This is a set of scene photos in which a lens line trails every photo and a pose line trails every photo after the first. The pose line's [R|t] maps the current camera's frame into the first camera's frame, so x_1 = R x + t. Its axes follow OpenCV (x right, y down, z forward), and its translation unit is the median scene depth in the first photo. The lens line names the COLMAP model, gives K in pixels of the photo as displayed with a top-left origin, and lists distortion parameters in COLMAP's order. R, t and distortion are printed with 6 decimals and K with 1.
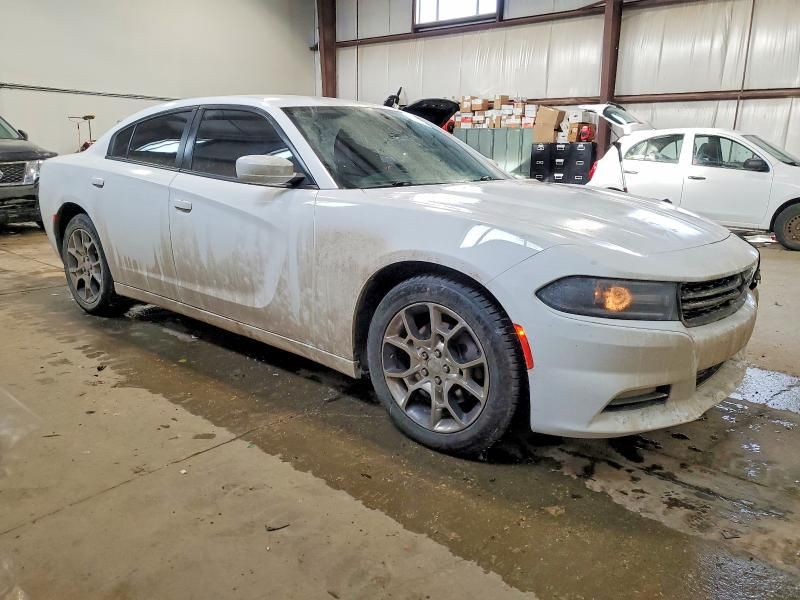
lens RADIAL K [[685.4, 0, 399.8], [0, 685.4, 298.2], [0, 0, 1]] dist [0.036326, 0.007635]
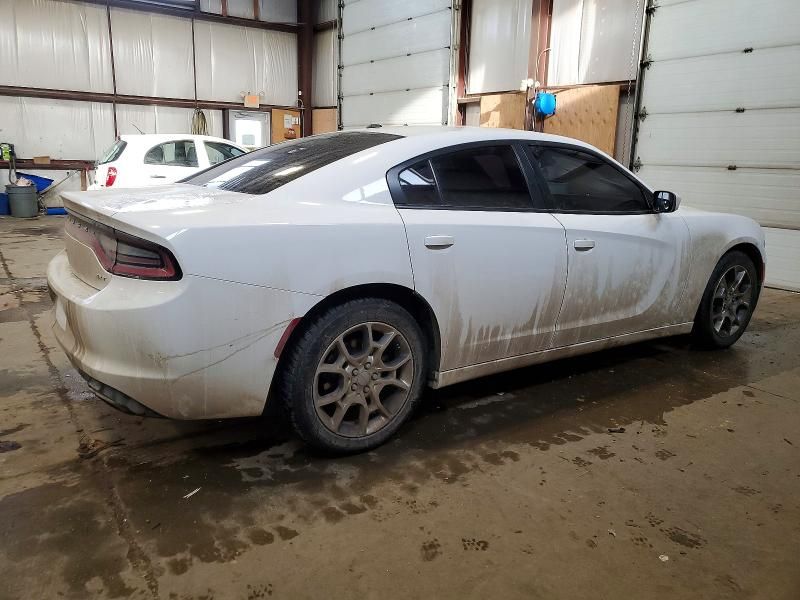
lens RADIAL K [[648.4, 0, 400.0], [0, 648.4, 299.8], [0, 0, 1]] dist [-0.006004, 0.002781]
pose [[0.189732, -0.228209, 0.954946, -1.209494], [0.183047, 0.963782, 0.193952, -0.272917], [-0.964622, 0.138001, 0.224634, 1.011614]]
